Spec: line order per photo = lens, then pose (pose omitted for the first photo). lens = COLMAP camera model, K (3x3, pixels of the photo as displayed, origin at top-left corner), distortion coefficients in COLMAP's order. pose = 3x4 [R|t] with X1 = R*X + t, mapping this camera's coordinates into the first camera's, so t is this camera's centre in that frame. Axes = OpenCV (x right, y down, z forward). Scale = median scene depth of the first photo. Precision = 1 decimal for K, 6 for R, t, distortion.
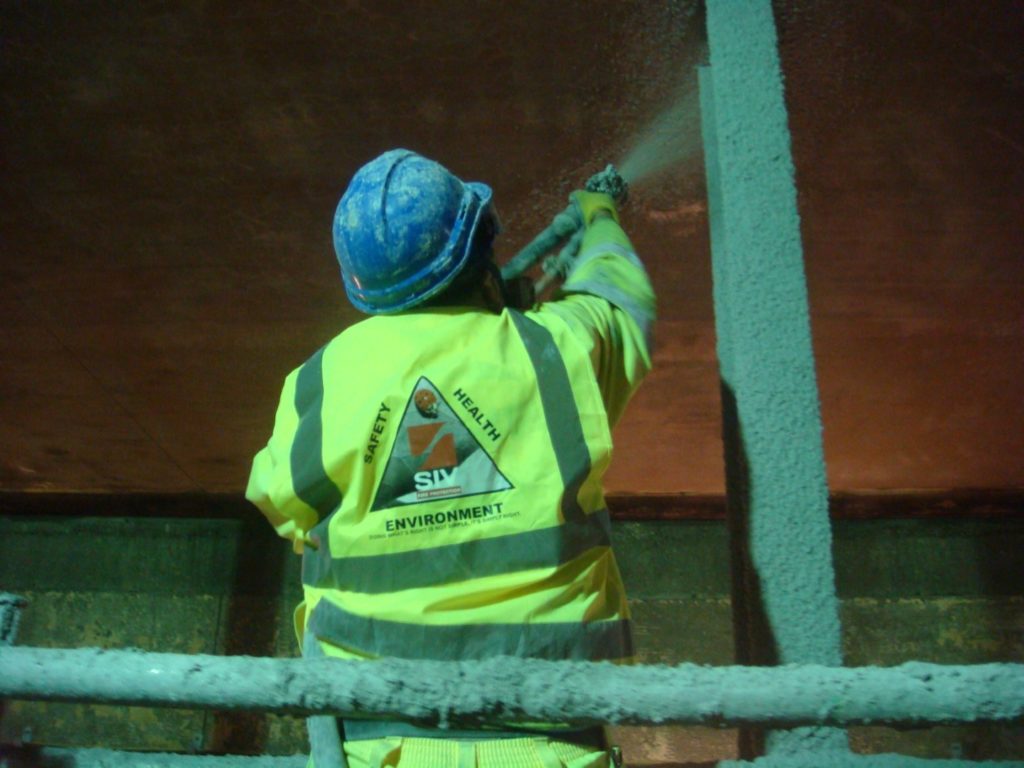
lens RADIAL K [[1045.3, 0, 491.7], [0, 1045.3, 370.9], [0, 0, 1]] dist [-0.101368, 0.000000]
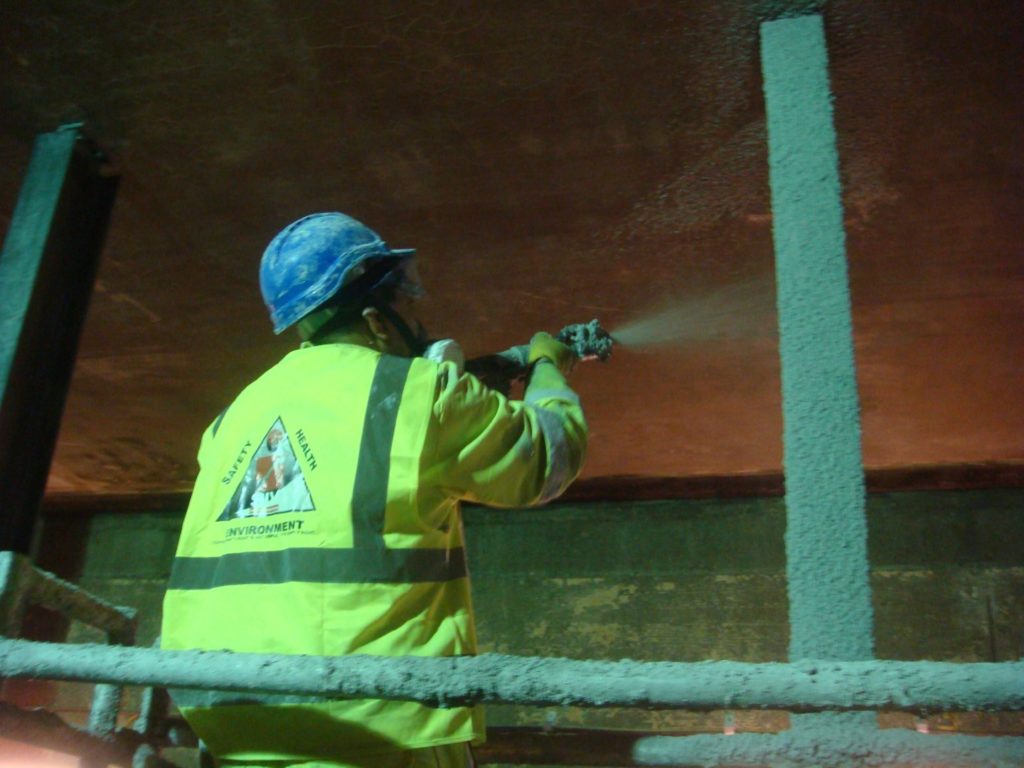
lens RADIAL K [[1045.3, 0, 508.4], [0, 1045.3, 373.3], [0, 0, 1]] dist [-0.101368, 0.000000]
pose [[0.983021, -0.053323, -0.175577, 0.128680], [0.058581, 0.997972, 0.024896, -0.048670], [0.173894, -0.034759, 0.984151, -0.121161]]
